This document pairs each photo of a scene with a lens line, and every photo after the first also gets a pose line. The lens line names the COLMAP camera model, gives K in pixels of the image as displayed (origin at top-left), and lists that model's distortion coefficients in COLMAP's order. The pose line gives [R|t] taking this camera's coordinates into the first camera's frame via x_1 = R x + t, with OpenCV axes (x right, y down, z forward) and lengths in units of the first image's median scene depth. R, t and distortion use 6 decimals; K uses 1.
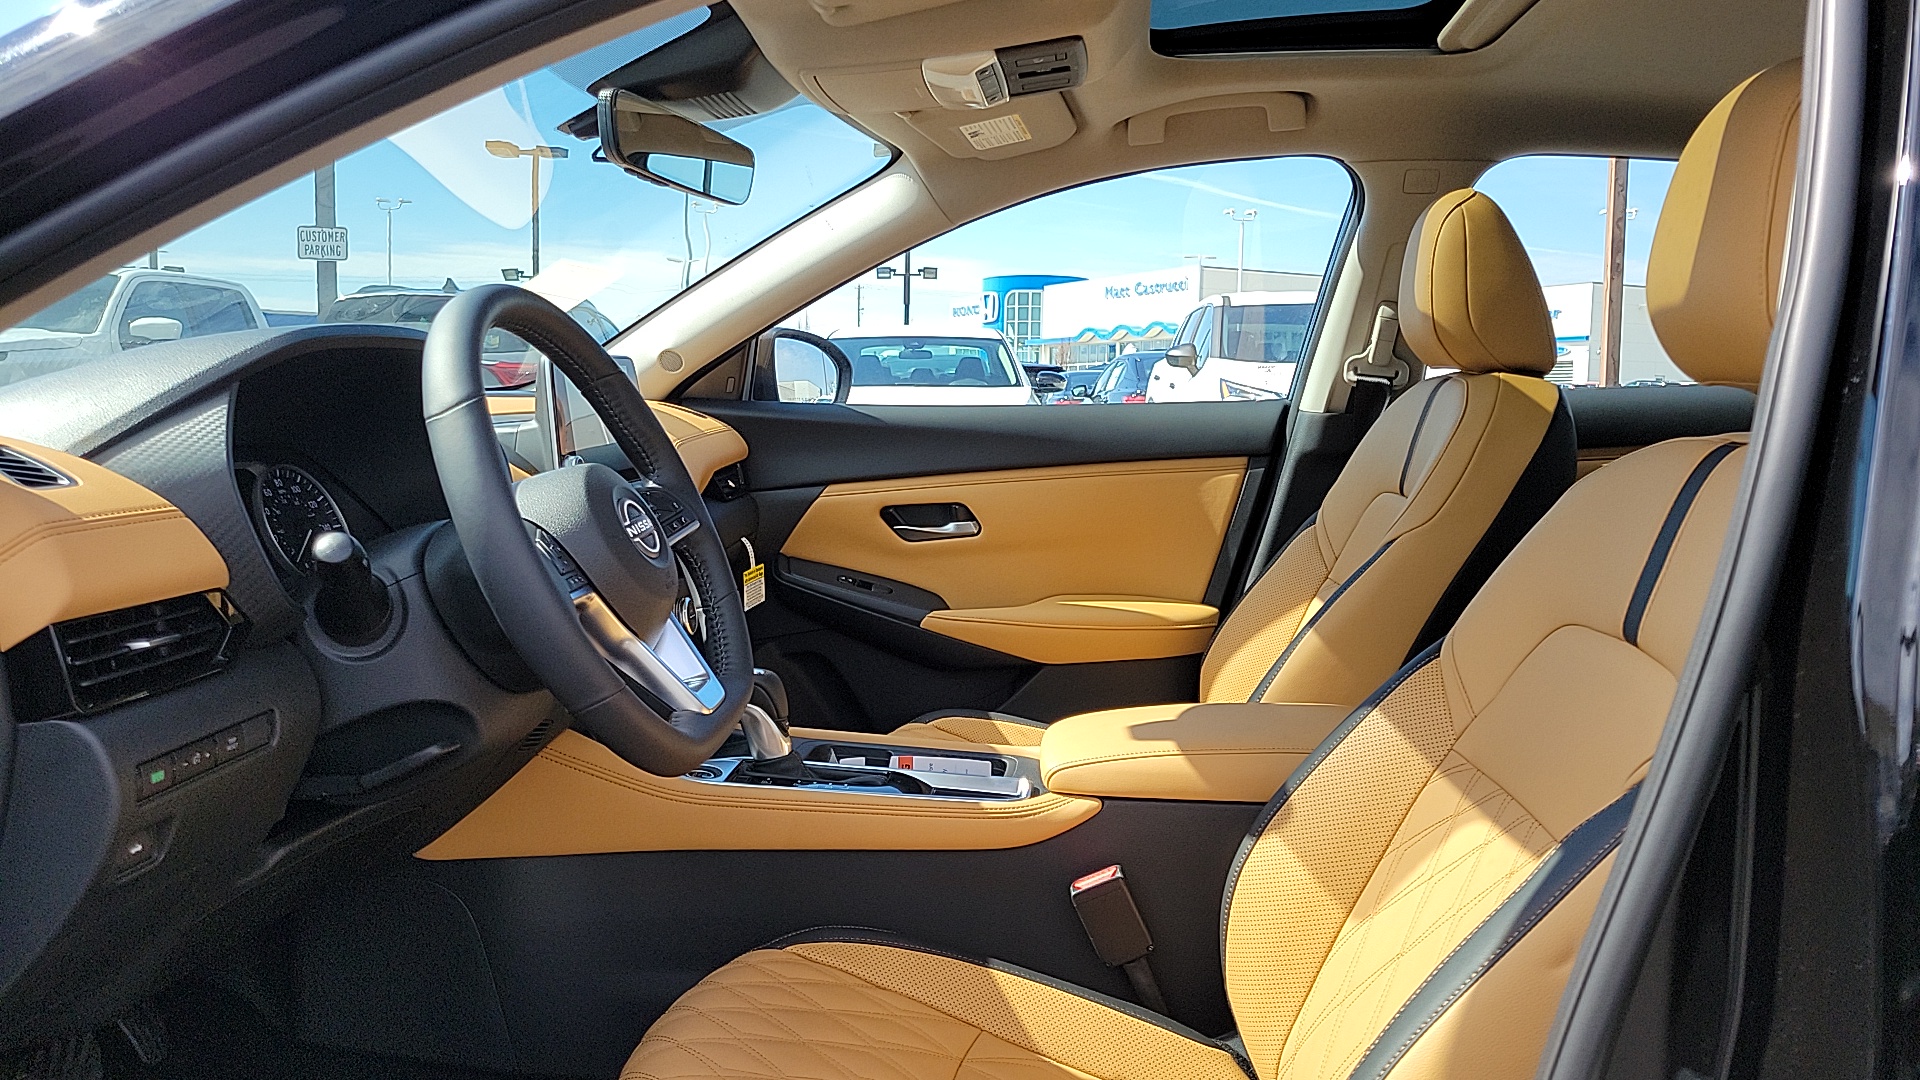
lens RADIAL K [[1463.9, 0, 971.7], [0, 1463.9, 538.2], [0, 0, 1]] dist [0.057799, -0.044602]
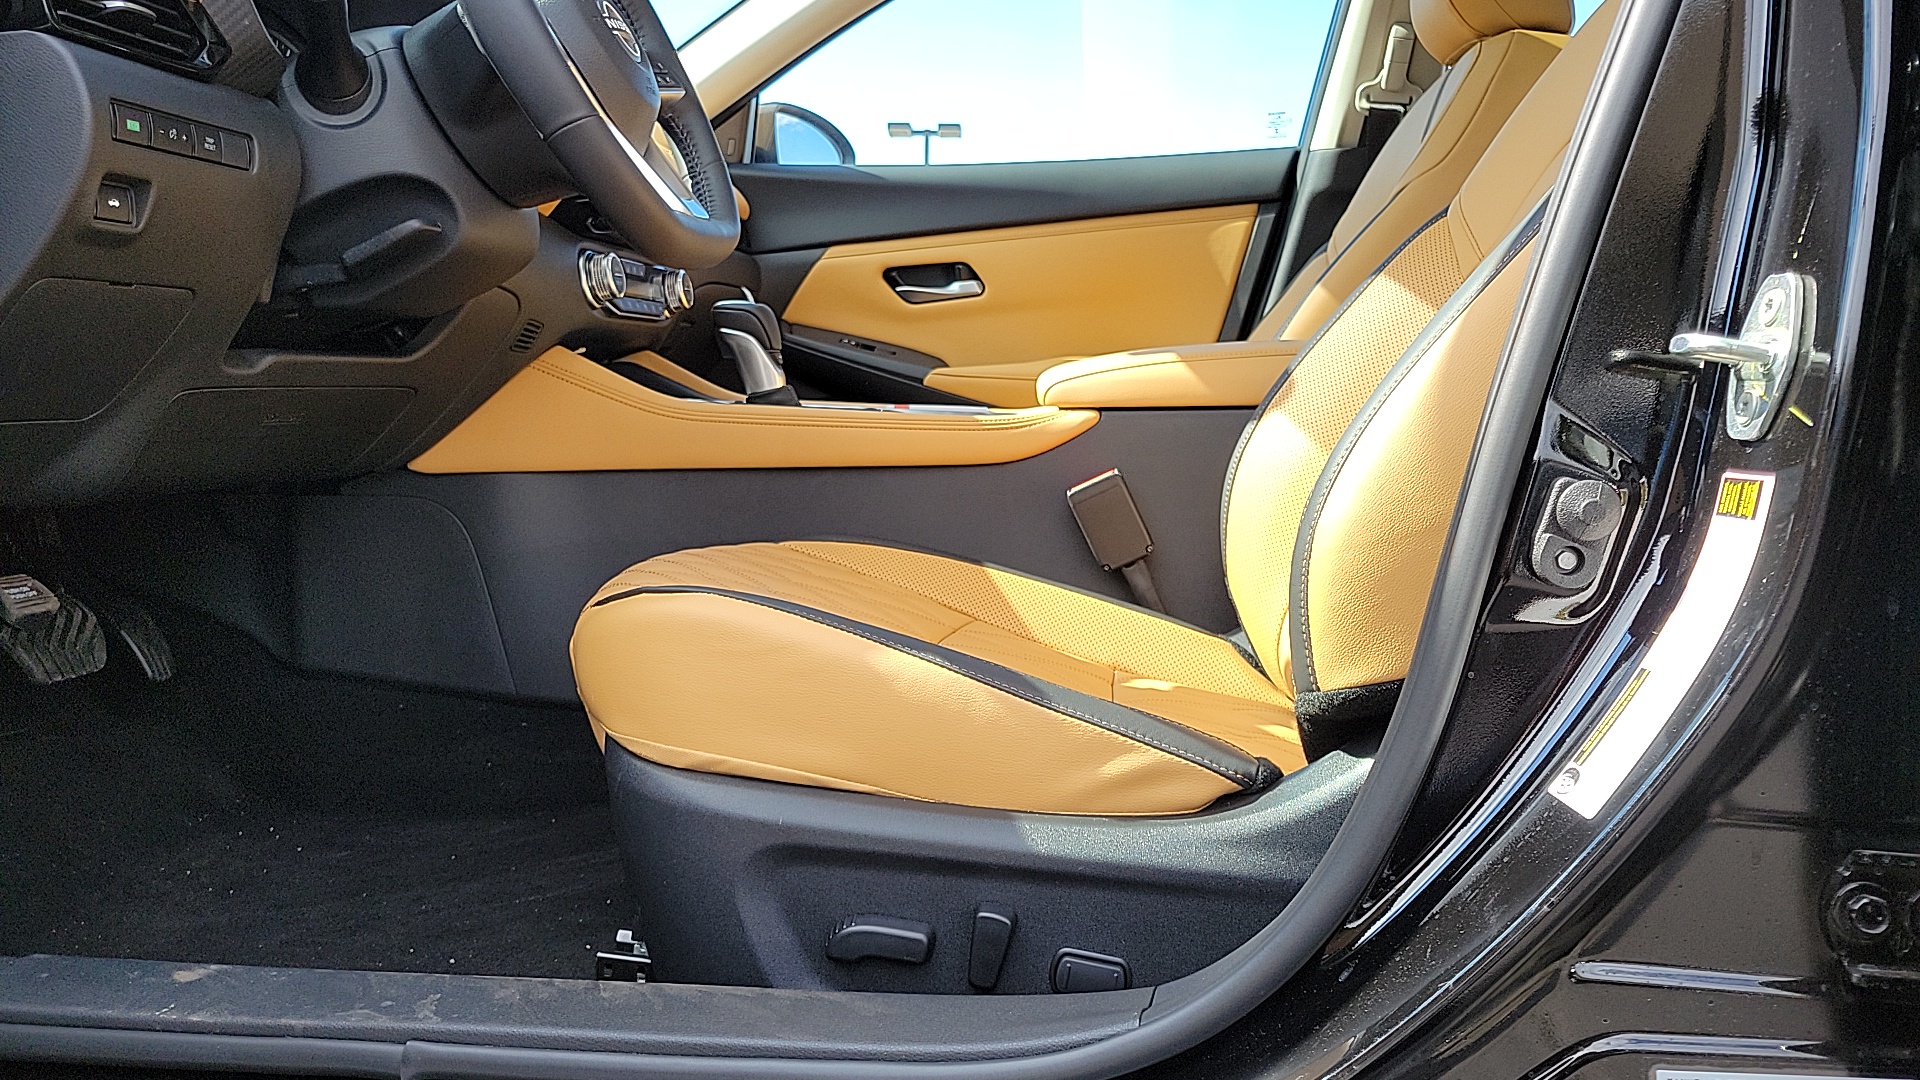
lens RADIAL K [[1463.9, 0, 921.5], [0, 1463.9, 533.2], [0, 0, 1]] dist [0.057799, -0.044602]
pose [[0.998831, -0.006991, -0.047840, 0.011130], [0.006576, 0.999939, -0.008826, 0.182933], [0.047899, 0.008501, 0.998816, 0.013470]]
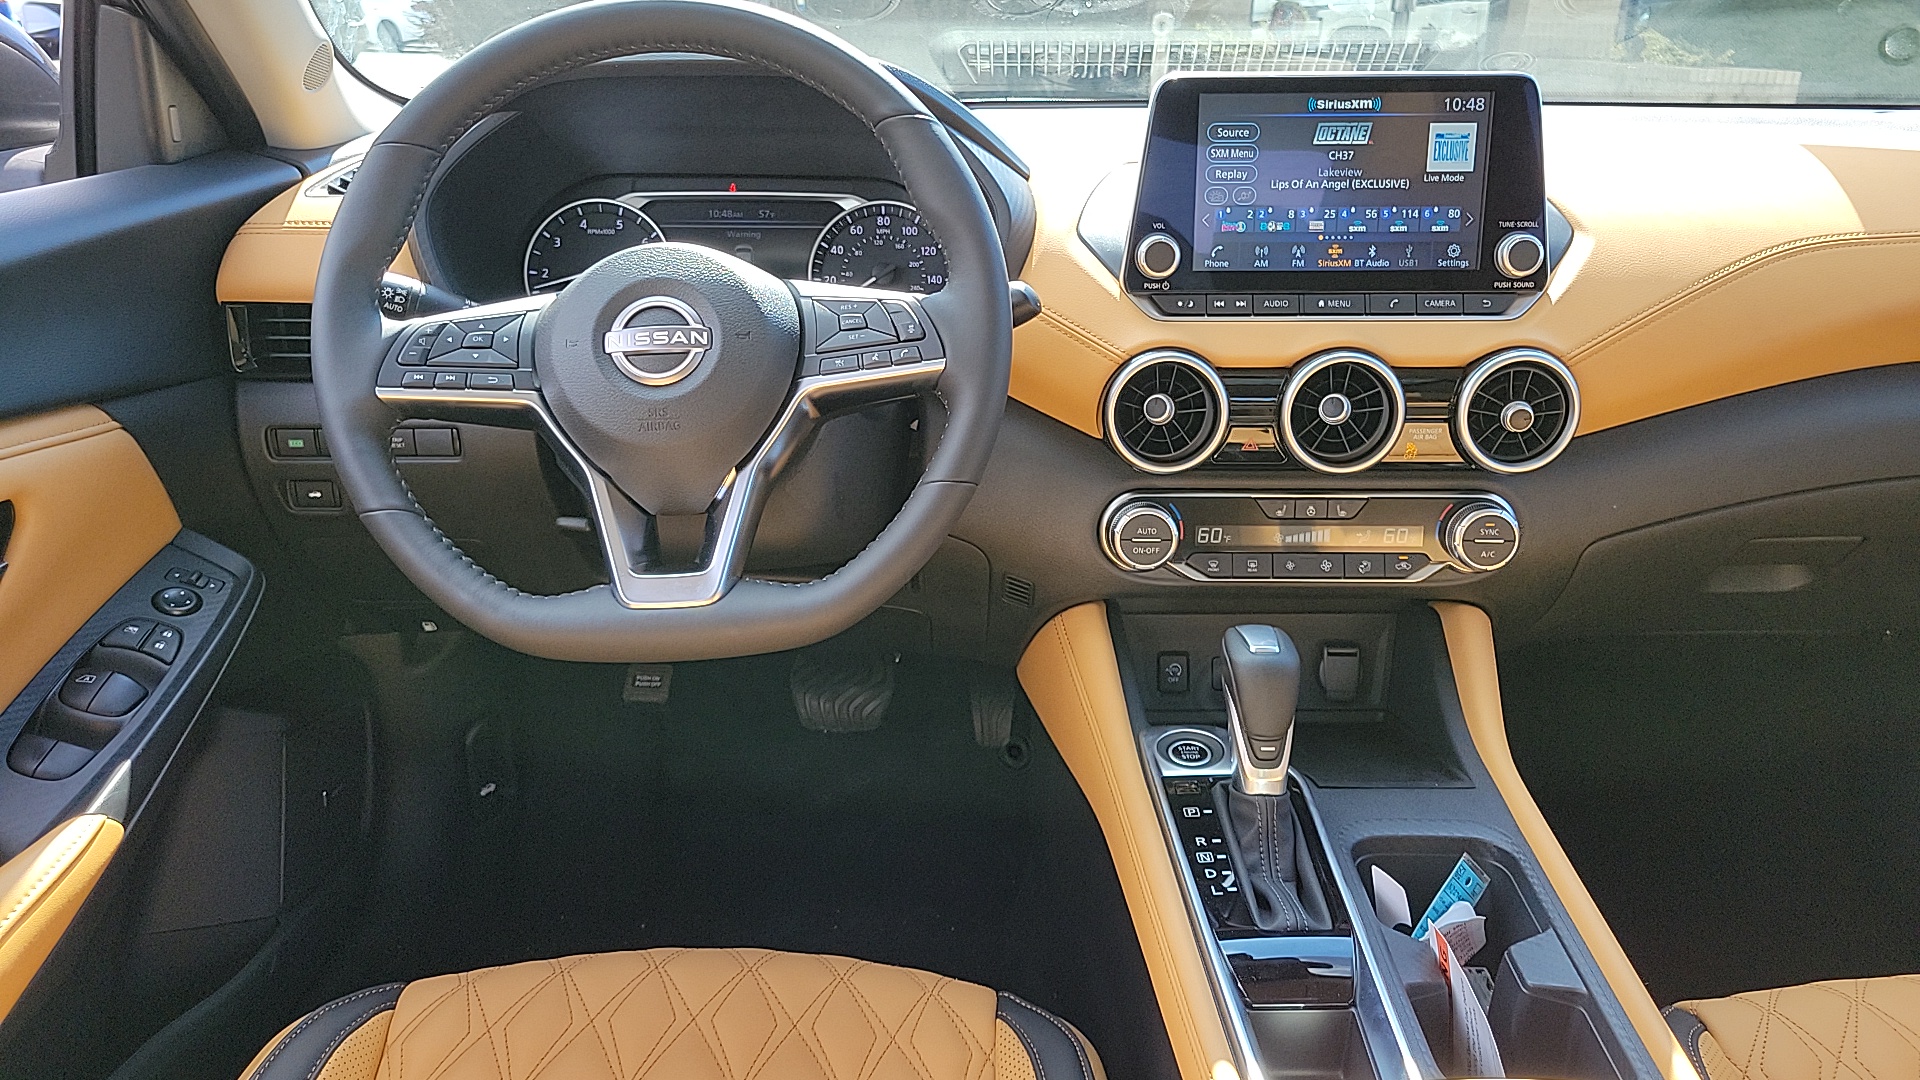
lens RADIAL K [[1463.9, 0, 961.9], [0, 1463.9, 557.2], [0, 0, 1]] dist [0.057799, -0.044602]
pose [[0.063089, 0.346833, -0.935803, 0.278738], [-0.108982, 0.934458, 0.338987, -0.094868], [0.992040, 0.080599, 0.096753, 0.591527]]
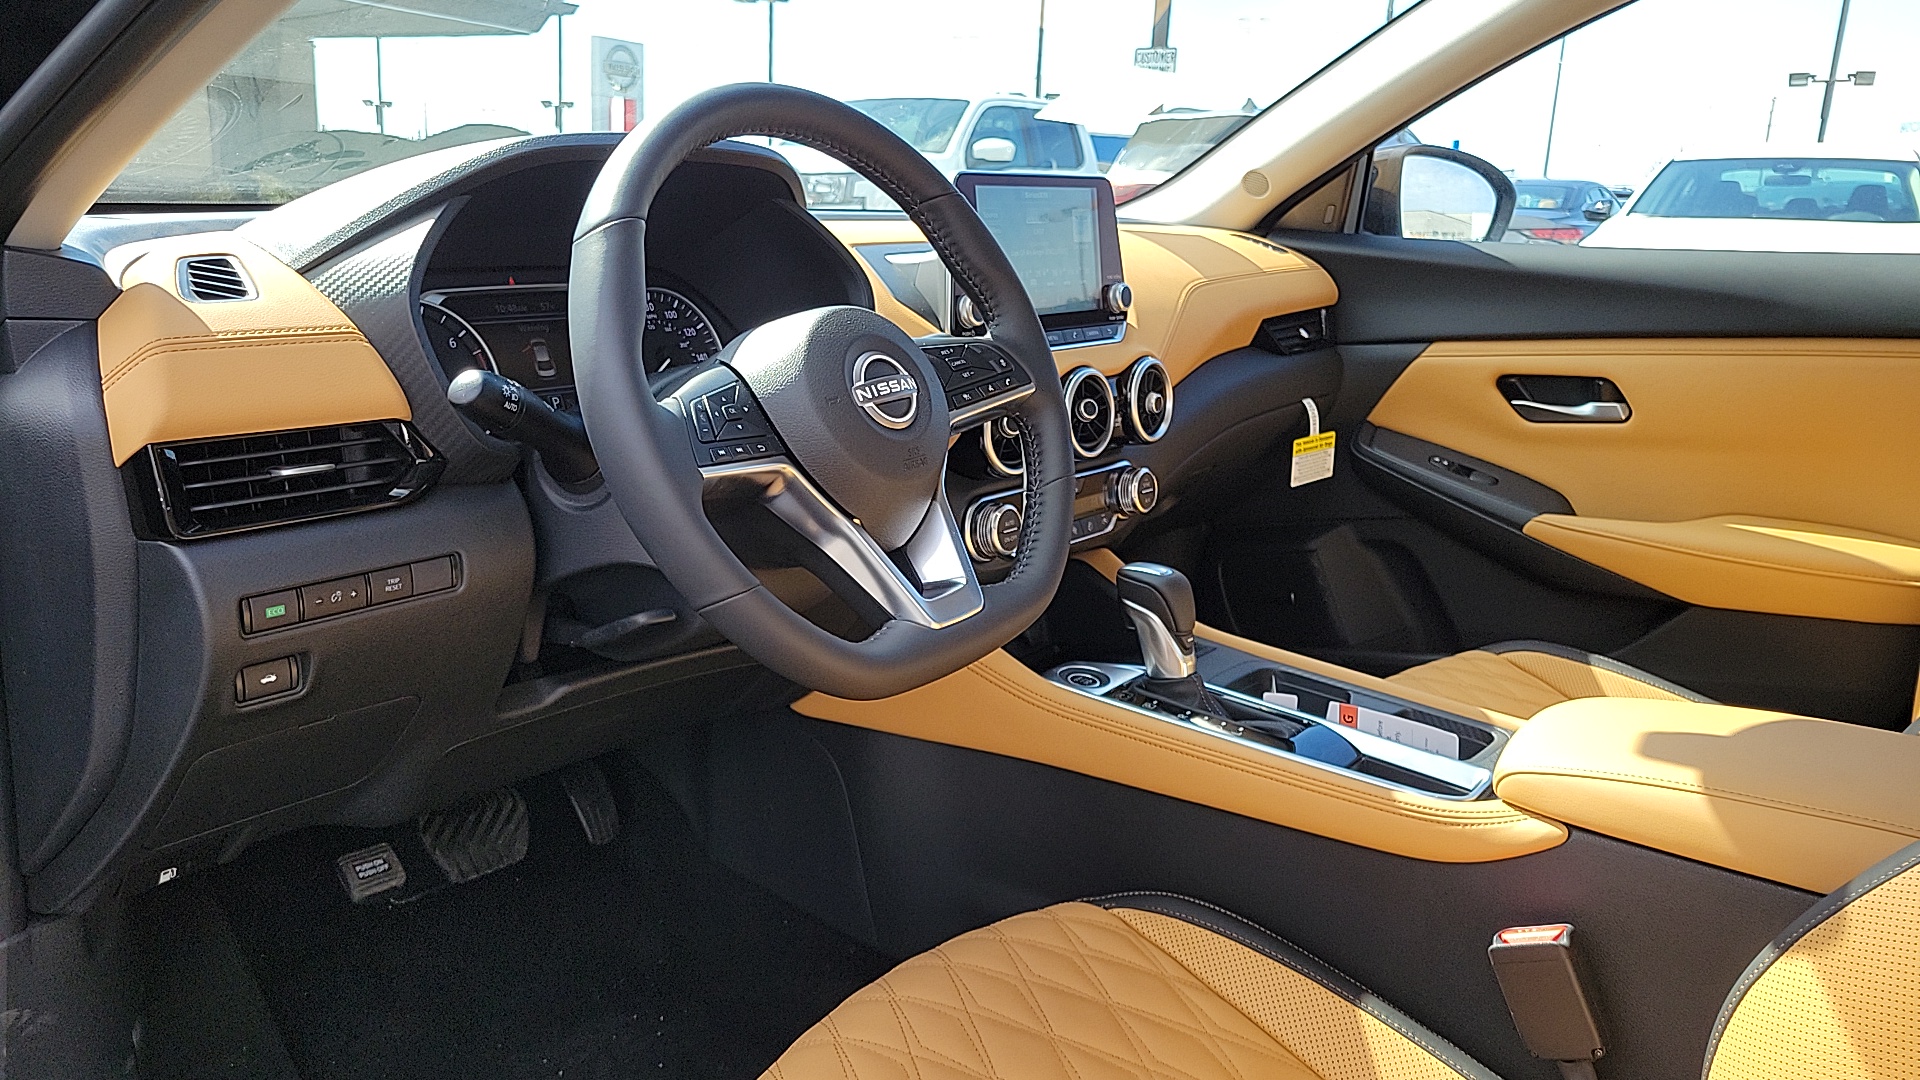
lens RADIAL K [[1463.9, 0, 947.6], [0, 1463.9, 550.7], [0, 0, 1]] dist [0.057799, -0.044602]
pose [[0.841880, 0.145429, -0.519700, 0.127639], [-0.080530, 0.986078, 0.145484, -0.021648], [0.533623, -0.080629, 0.841871, 0.175894]]
